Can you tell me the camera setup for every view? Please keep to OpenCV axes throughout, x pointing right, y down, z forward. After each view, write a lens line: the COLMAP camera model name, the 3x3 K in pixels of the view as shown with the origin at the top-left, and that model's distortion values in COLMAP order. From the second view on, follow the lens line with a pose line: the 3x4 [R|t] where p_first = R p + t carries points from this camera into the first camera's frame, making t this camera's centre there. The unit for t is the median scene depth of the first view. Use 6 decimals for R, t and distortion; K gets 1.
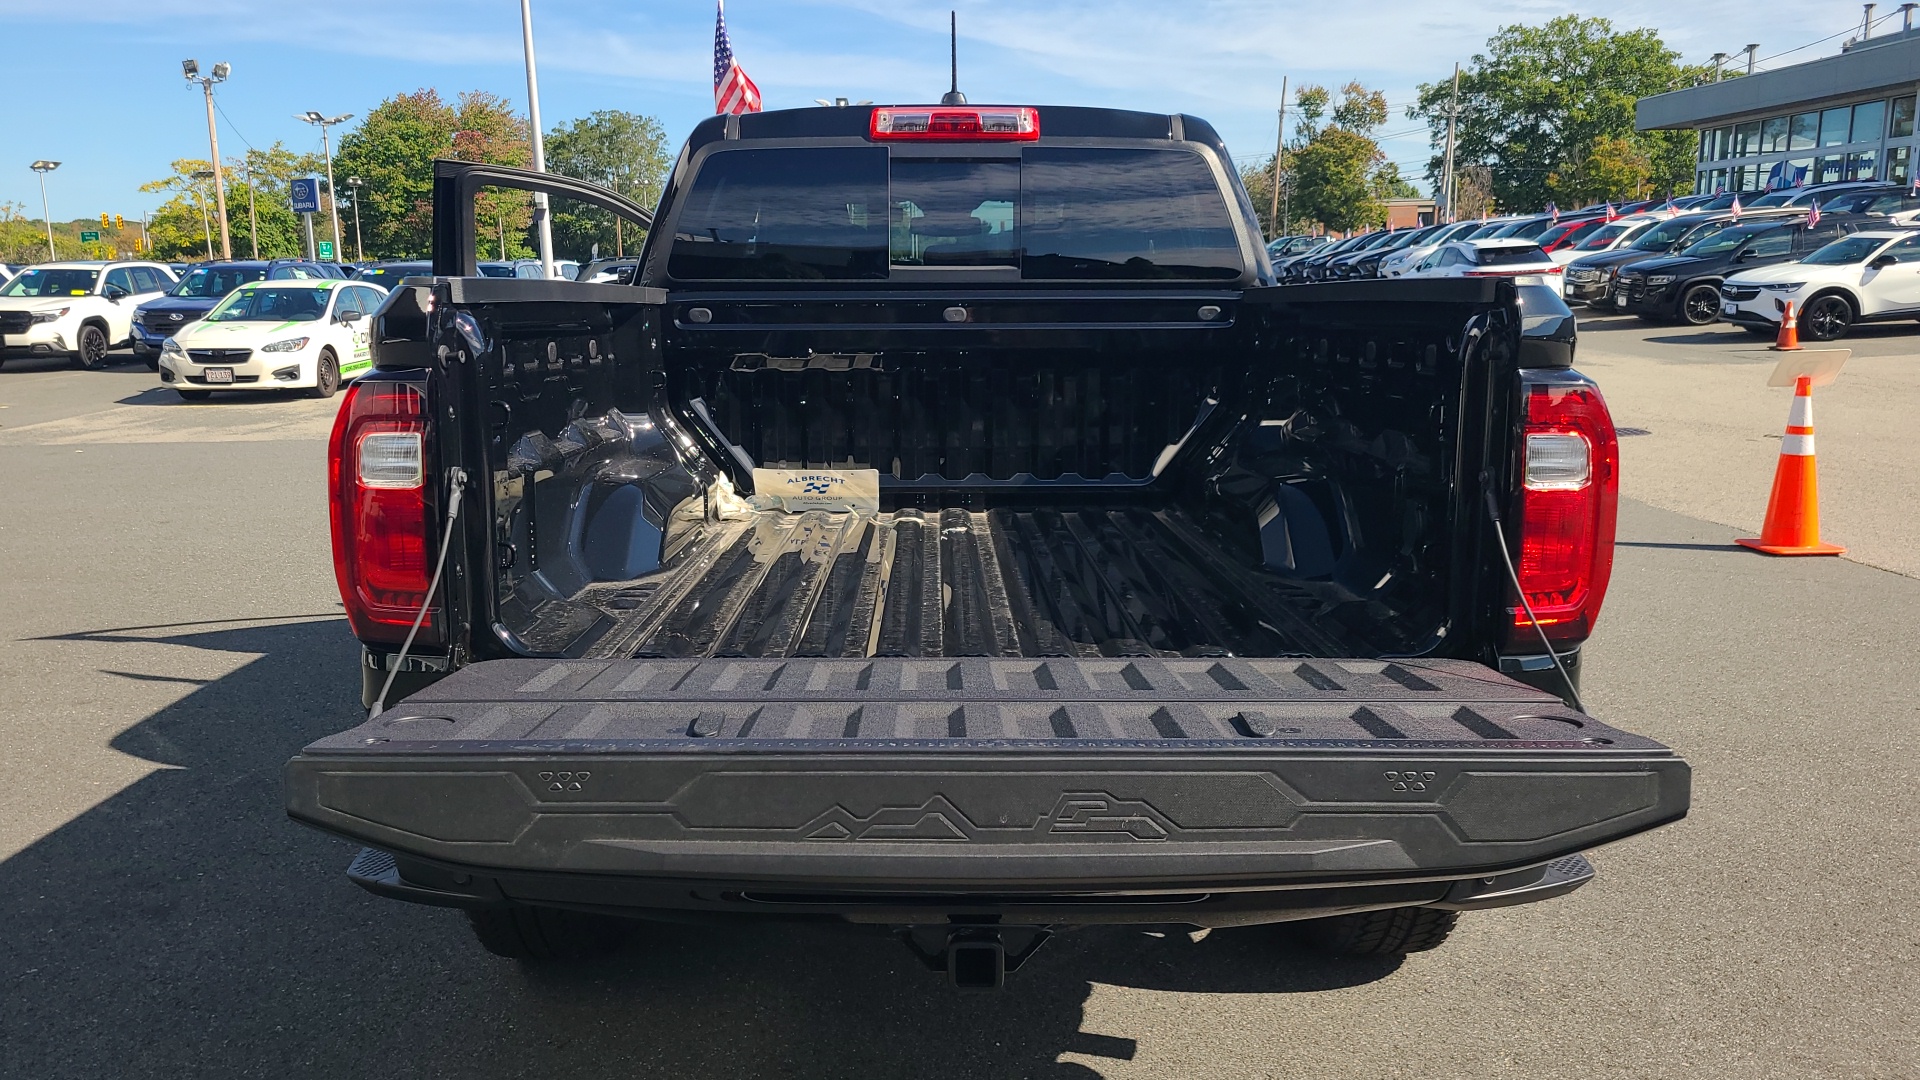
lens RADIAL K [[1434.7, 0, 947.4], [0, 1434.7, 536.4], [0, 0, 1]] dist [0.062235, -0.039050]
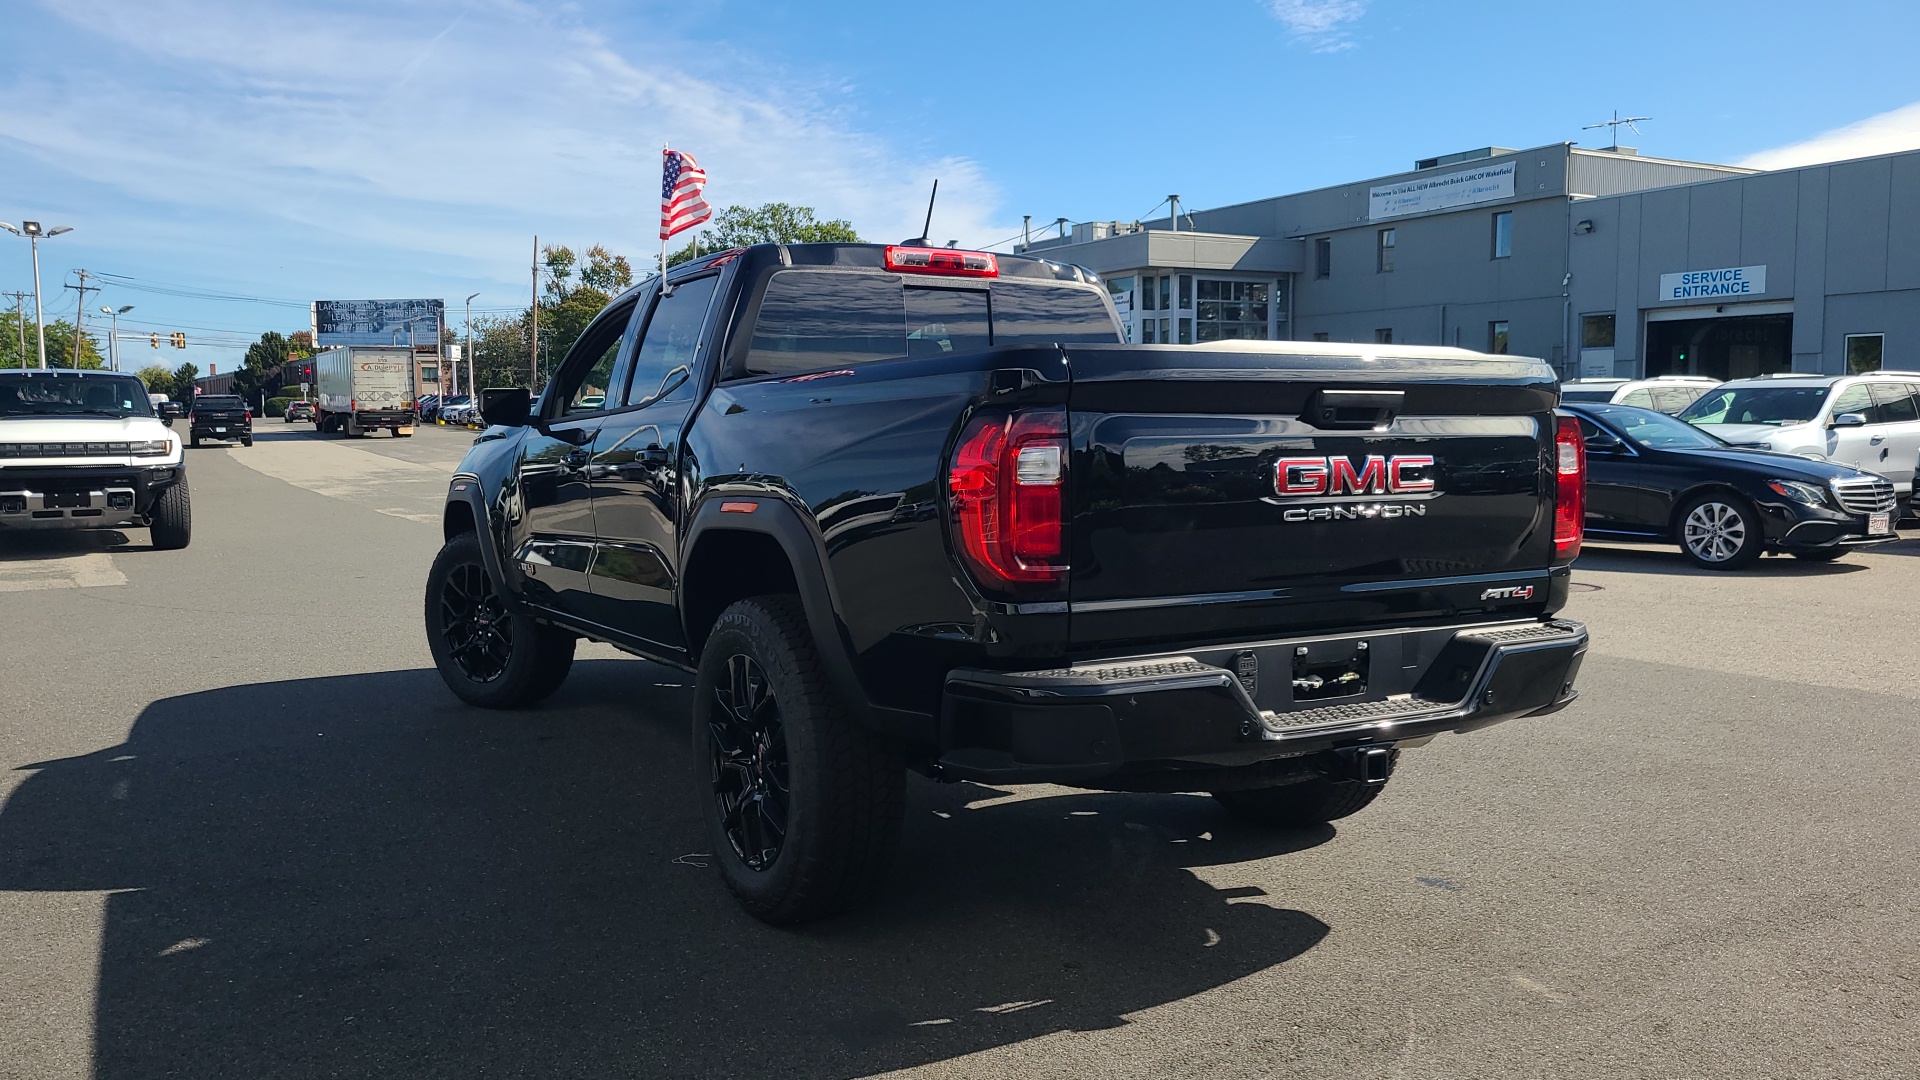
lens RADIAL K [[1434.7, 0, 950.0], [0, 1434.7, 553.6], [0, 0, 1]] dist [0.062235, -0.039050]
pose [[0.869017, -0.042589, 0.492945, -0.085959], [0.088379, 0.993627, -0.069957, 0.009312], [-0.486824, 0.104360, 0.867243, -0.014616]]
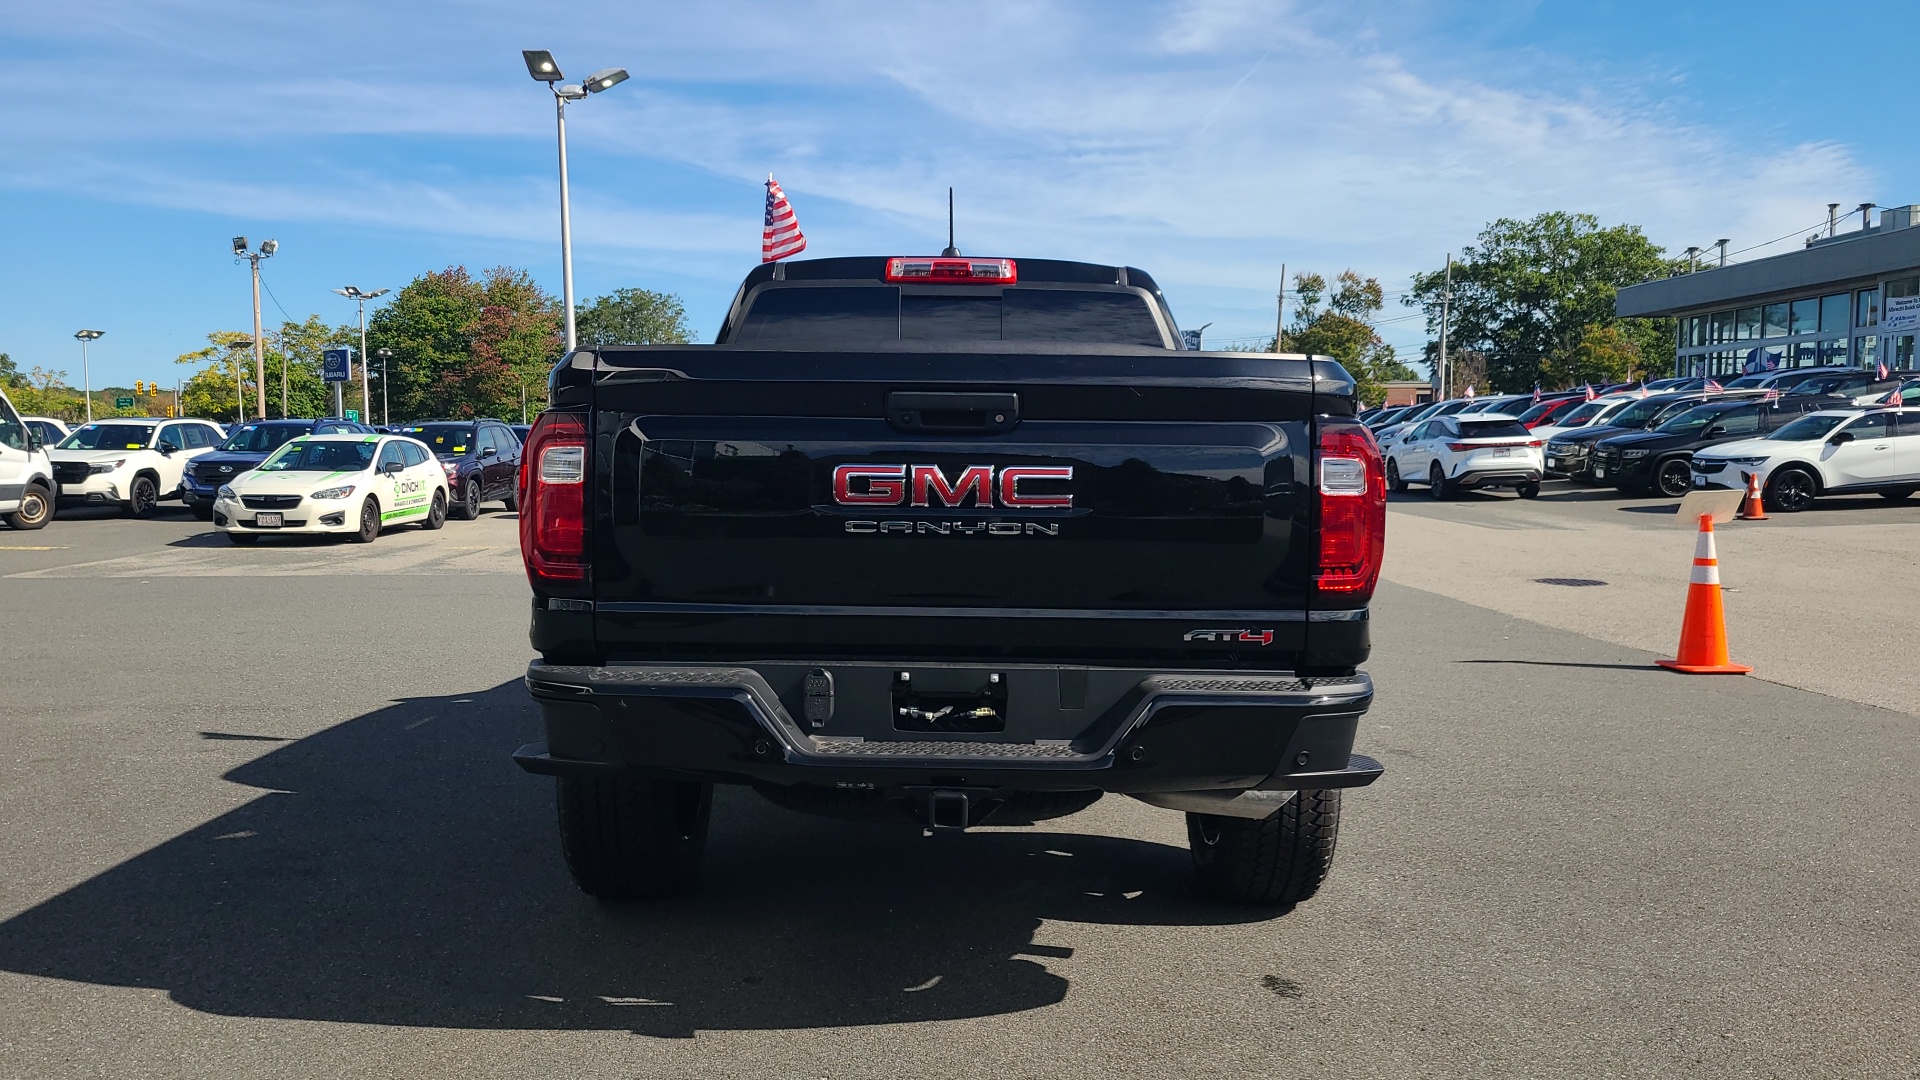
lens RADIAL K [[1434.7, 0, 948.3], [0, 1434.7, 543.7], [0, 0, 1]] dist [0.062235, -0.039050]
pose [[0.999905, 0.012645, -0.005431, 0.001705], [-0.013183, 0.993374, -0.114171, 0.013957], [0.003952, 0.114232, 0.993446, -0.034016]]
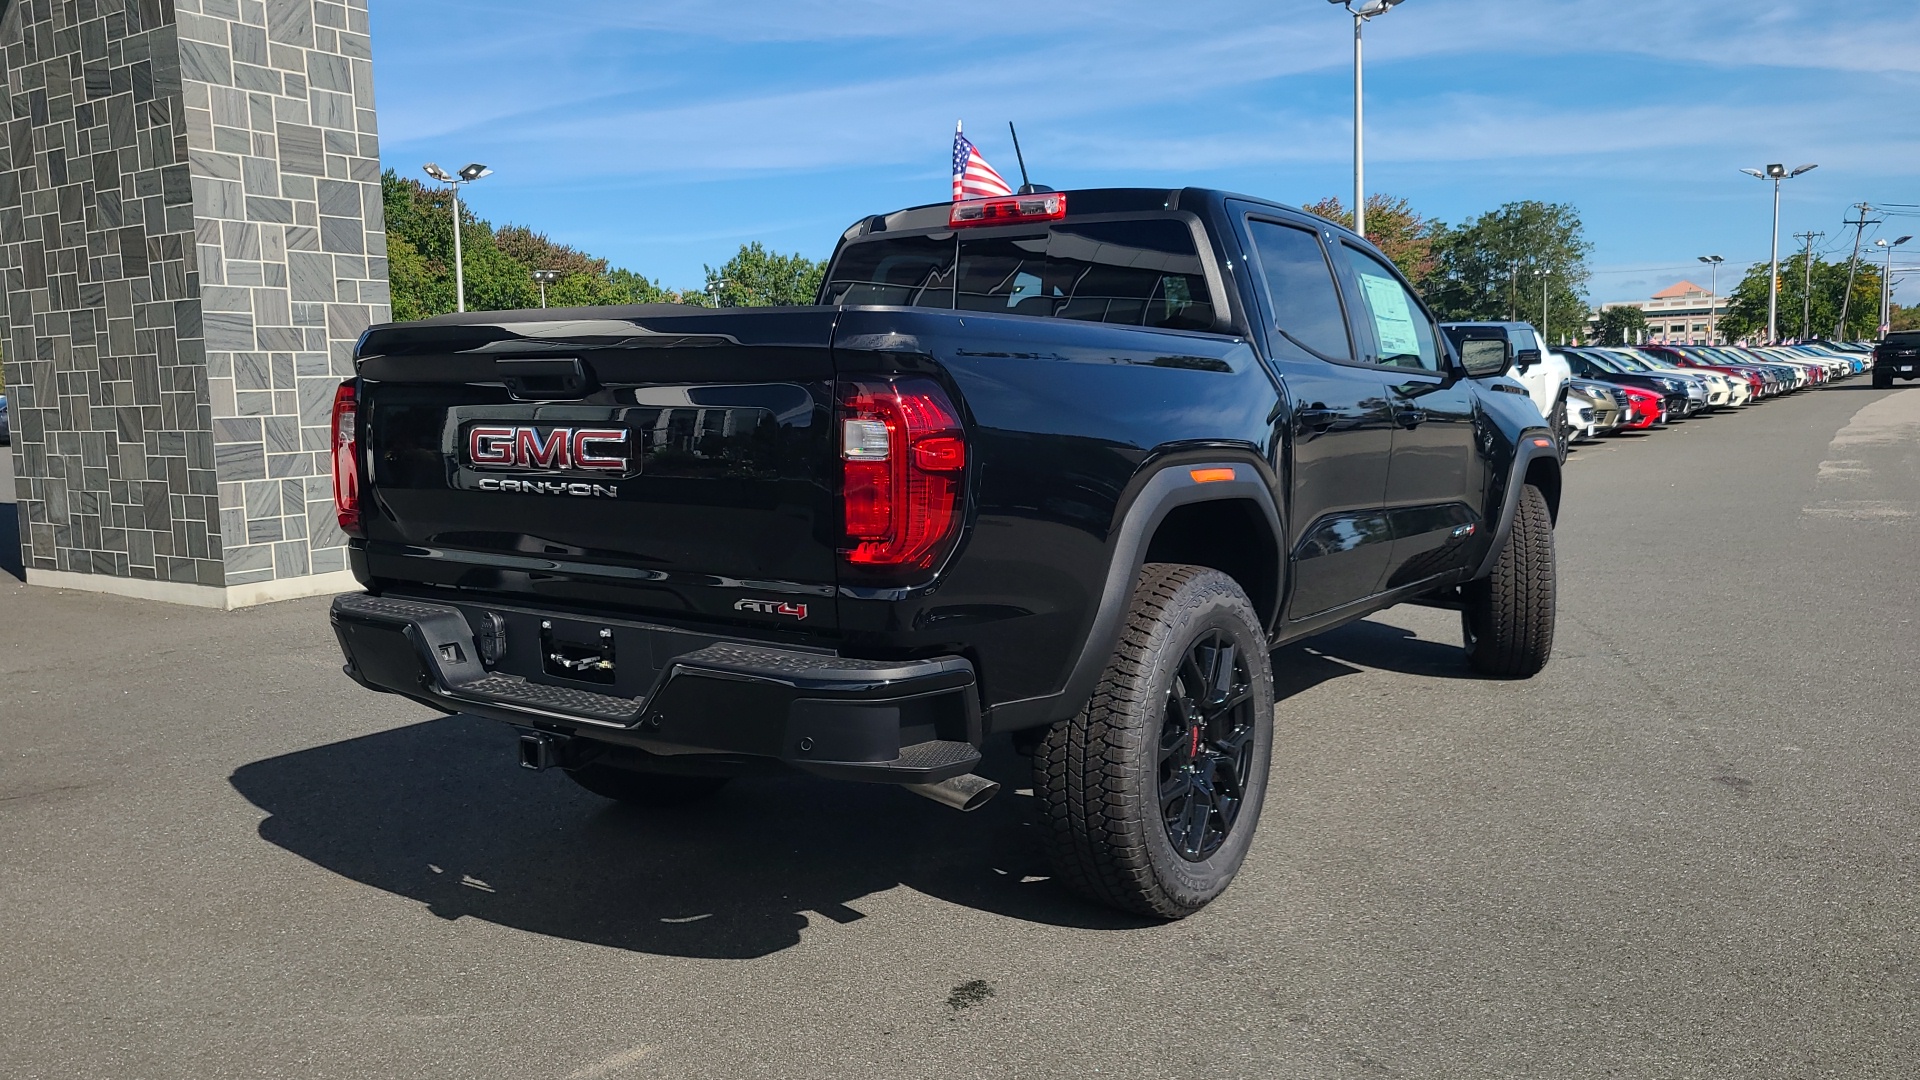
lens RADIAL K [[1434.7, 0, 940.9], [0, 1434.7, 552.3], [0, 0, 1]] dist [0.062235, -0.039050]
pose [[0.817354, 0.059648, -0.573040, 0.091238], [-0.091541, 0.995436, -0.026954, 0.005897], [0.568817, 0.074488, 0.819084, -0.002880]]
